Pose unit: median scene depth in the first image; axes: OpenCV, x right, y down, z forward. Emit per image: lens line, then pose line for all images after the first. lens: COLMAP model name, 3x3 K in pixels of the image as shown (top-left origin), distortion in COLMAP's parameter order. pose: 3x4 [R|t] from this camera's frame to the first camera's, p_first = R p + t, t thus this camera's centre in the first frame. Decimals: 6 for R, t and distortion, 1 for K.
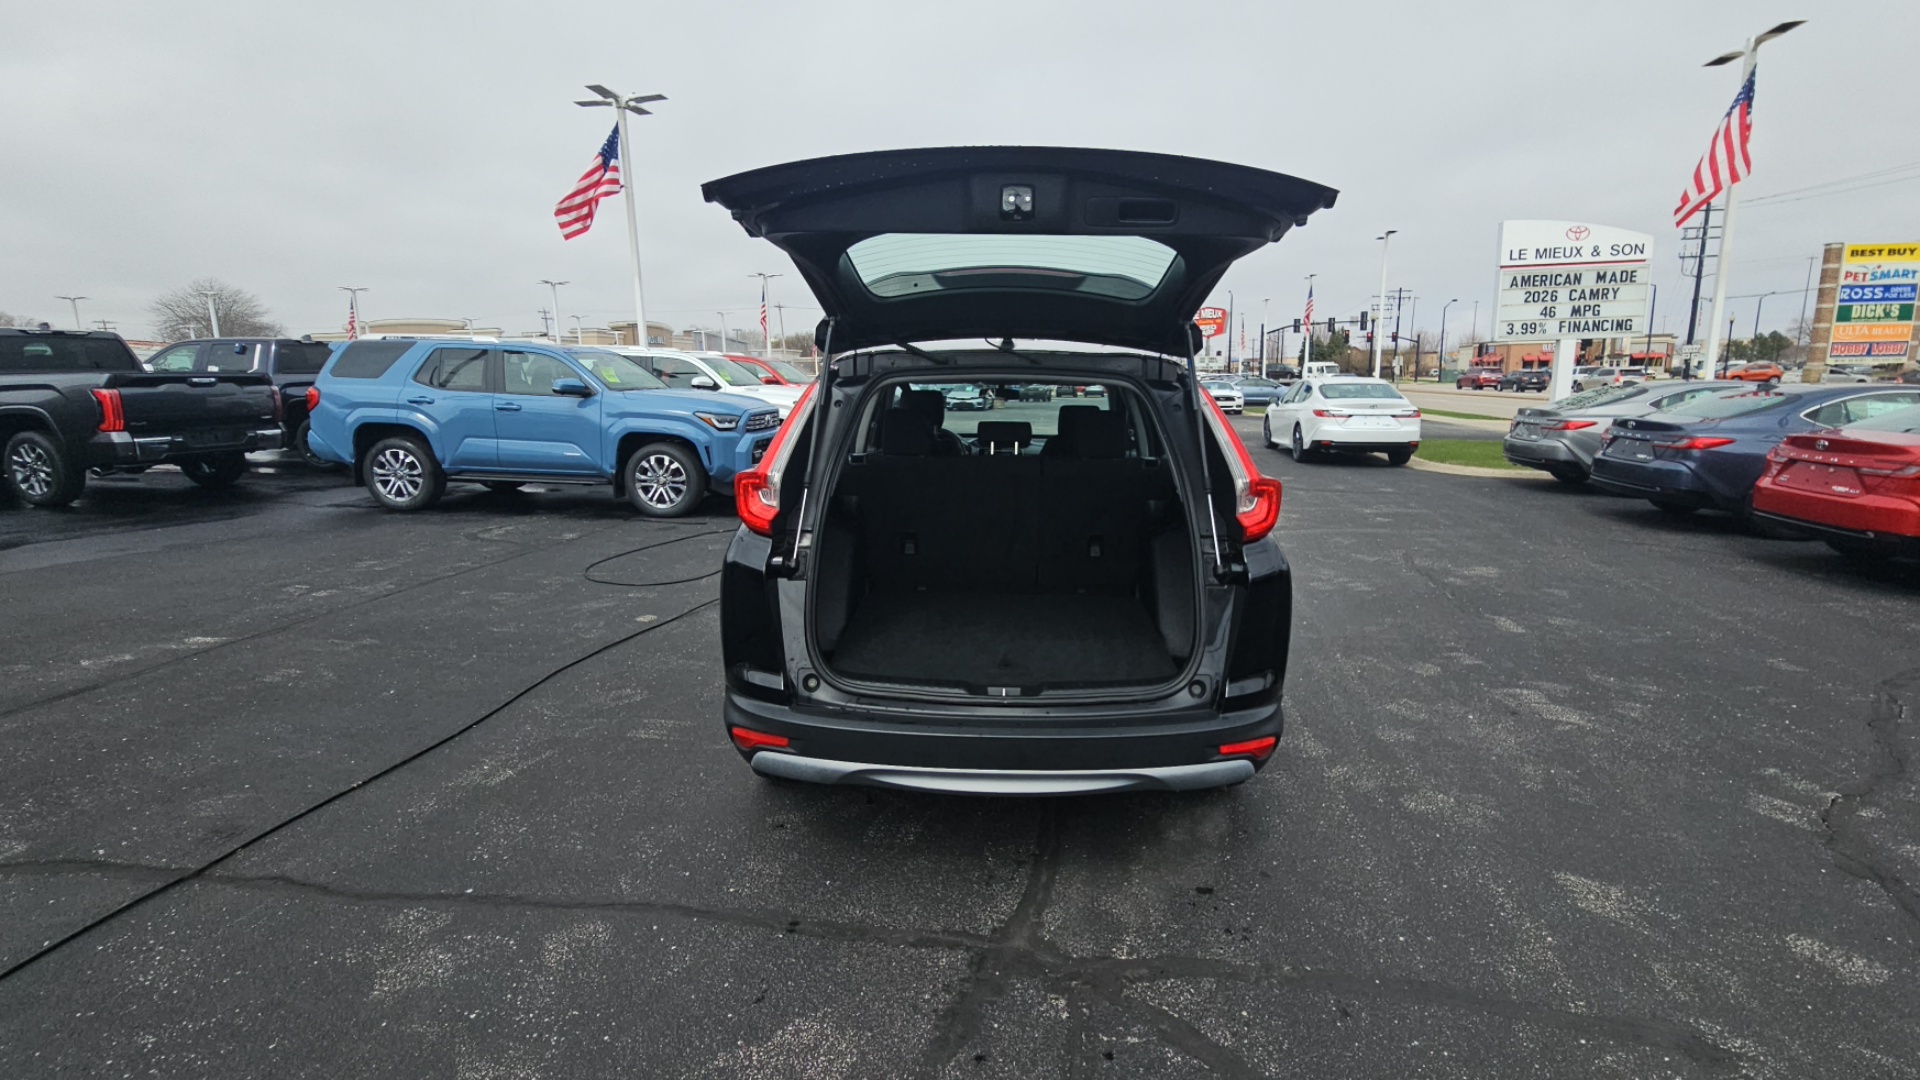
lens RADIAL K [[860.0, 0, 976.9], [0, 860.0, 539.3], [0, 0, 1]] dist [0.001385, -0.000457]
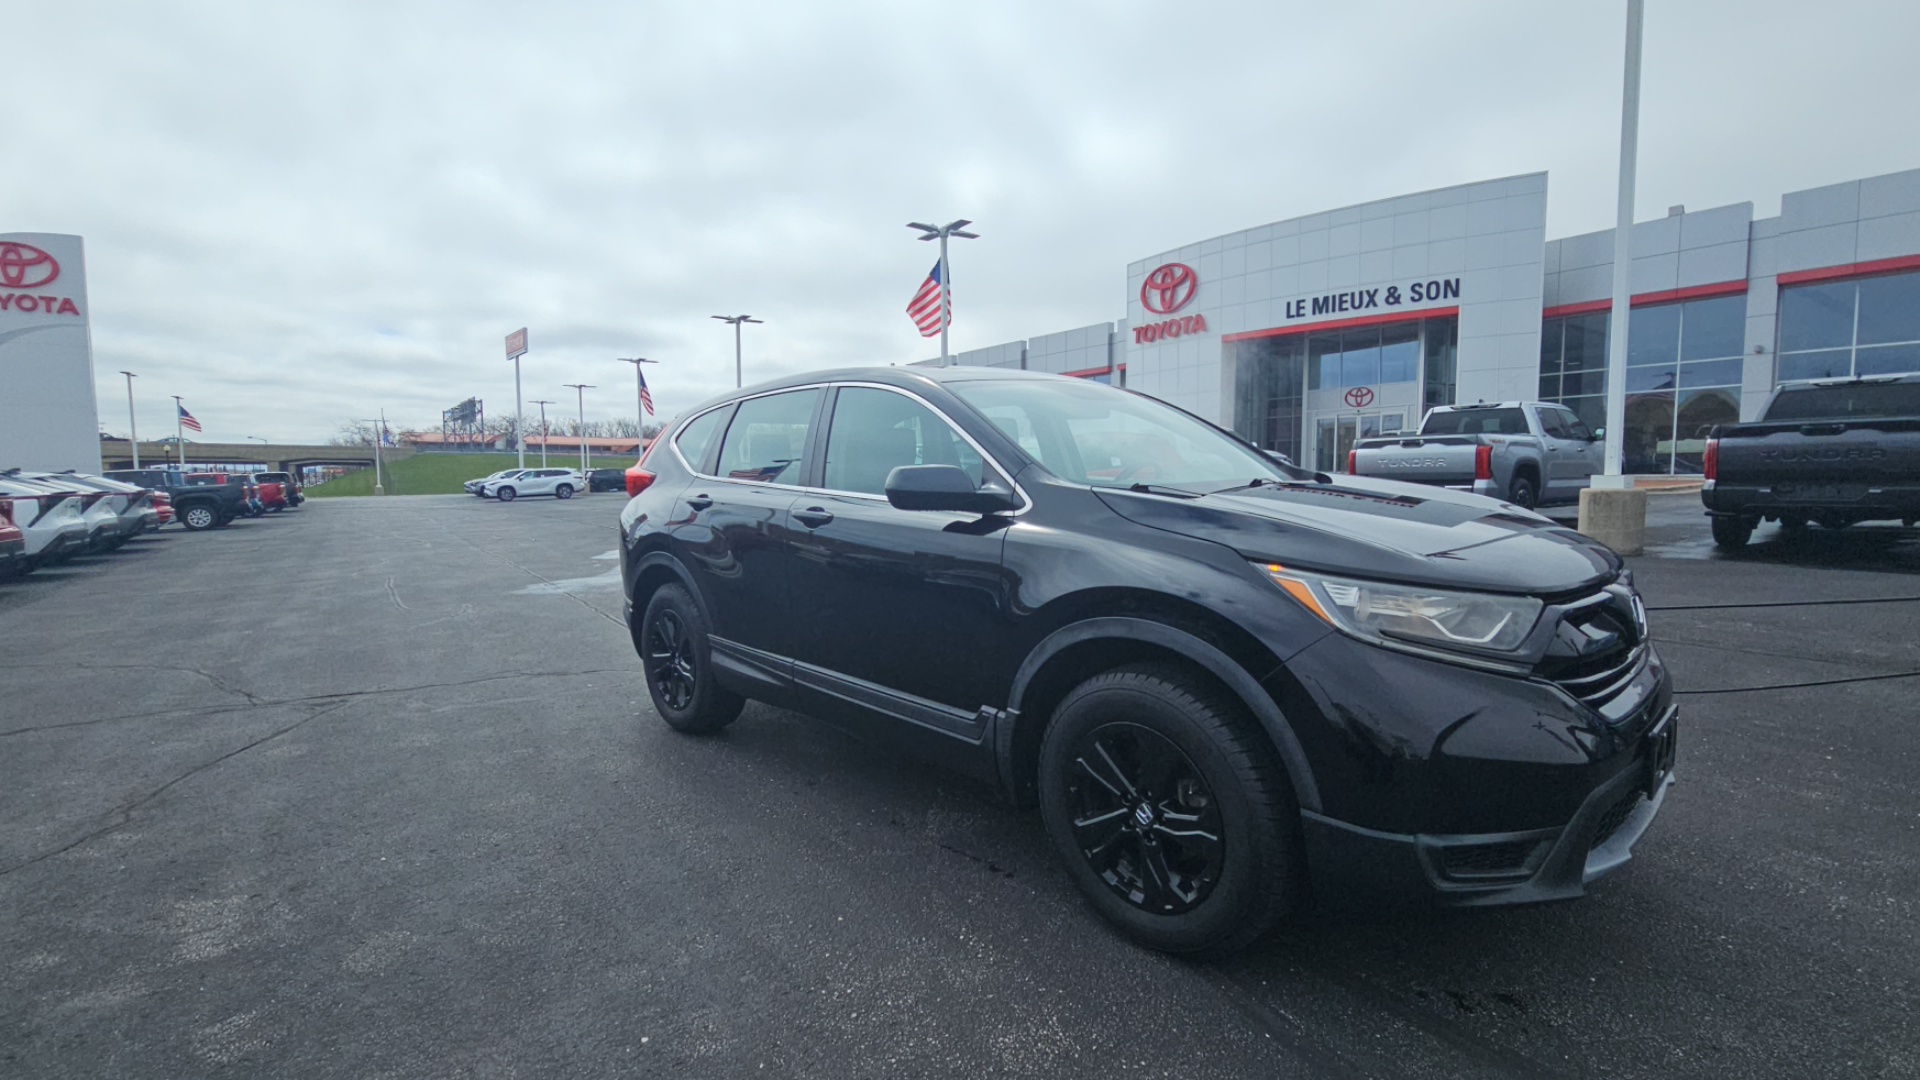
lens RADIAL K [[856.7, 0, 983.9], [0, 856.7, 539.9], [0, 0, 1]] dist [0.011889, -0.007533]
pose [[-0.702938, 0.073939, -0.707398, 0.570507], [-0.113741, 0.970096, 0.214421, -0.207144], [0.702098, 0.231185, -0.673507, 1.422633]]
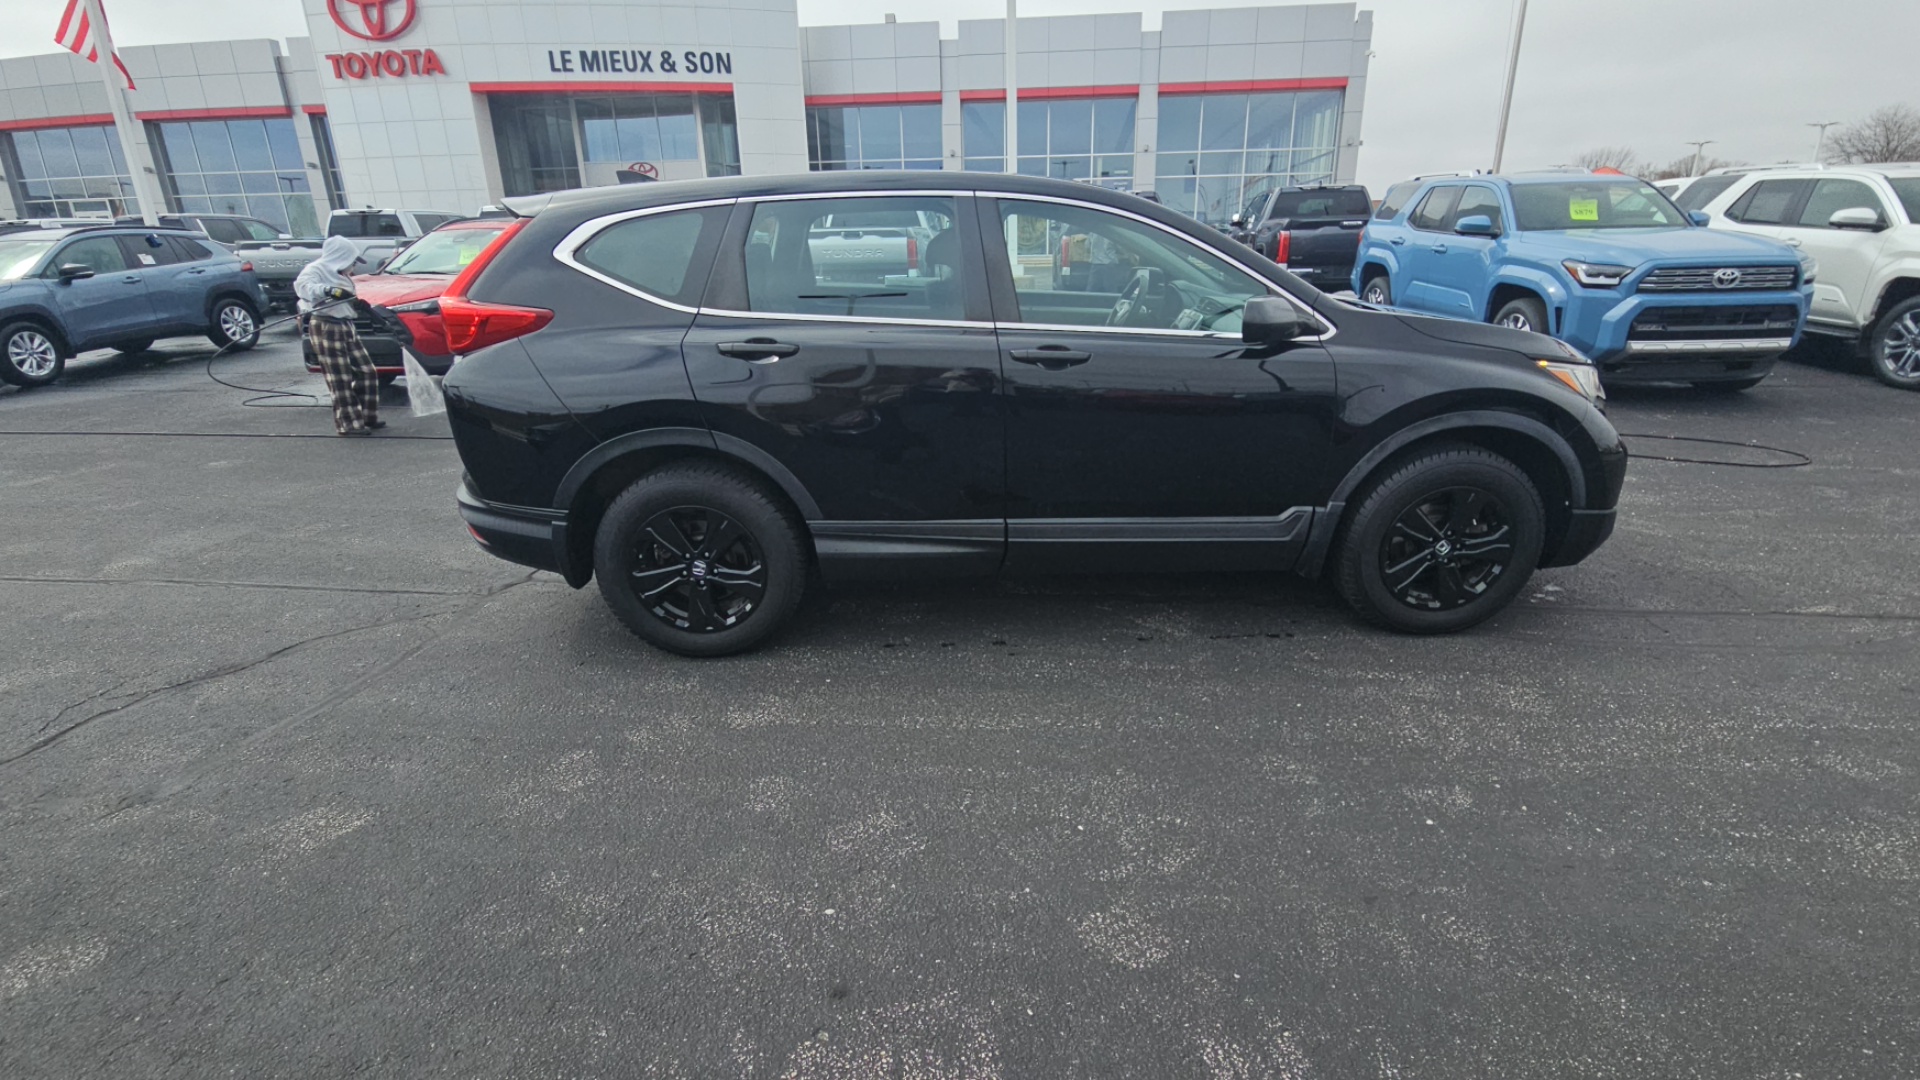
lens RADIAL K [[857.0, 0, 983.1], [0, 857.0, 540.7], [0, 0, 1]] dist [0.000465, -0.000138]
pose [[0.057199, 0.337971, -0.939417, 0.782511], [-0.171432, 0.930306, 0.324256, -0.135567], [0.983534, 0.142499, 0.111151, 0.807309]]
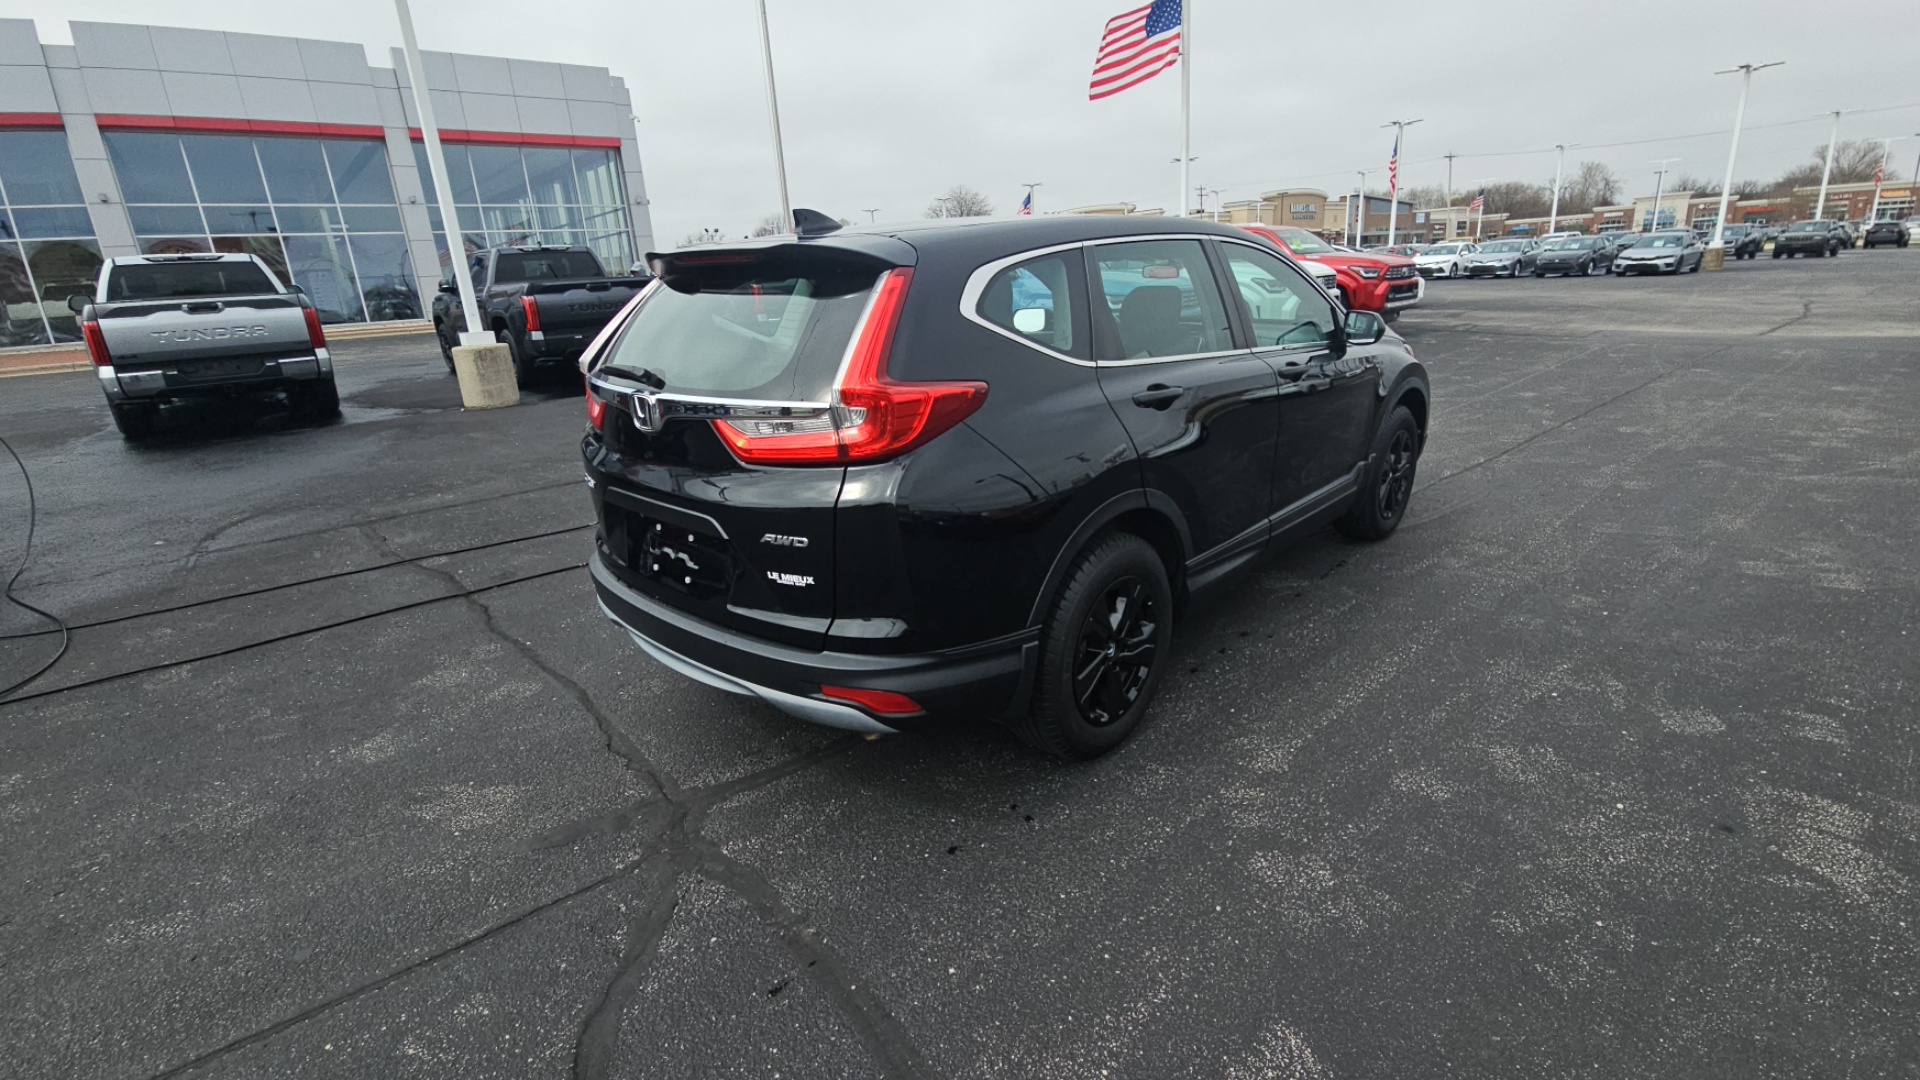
lens RADIAL K [[854.9, 0, 979.0], [0, 854.9, 538.7], [0, 0, 1]] dist [0.014886, -0.010528]
pose [[0.758715, 0.165870, -0.629951, 0.468257], [-0.075933, 0.982966, 0.167367, -0.036932], [0.646982, -0.079150, 0.758386, 0.212152]]
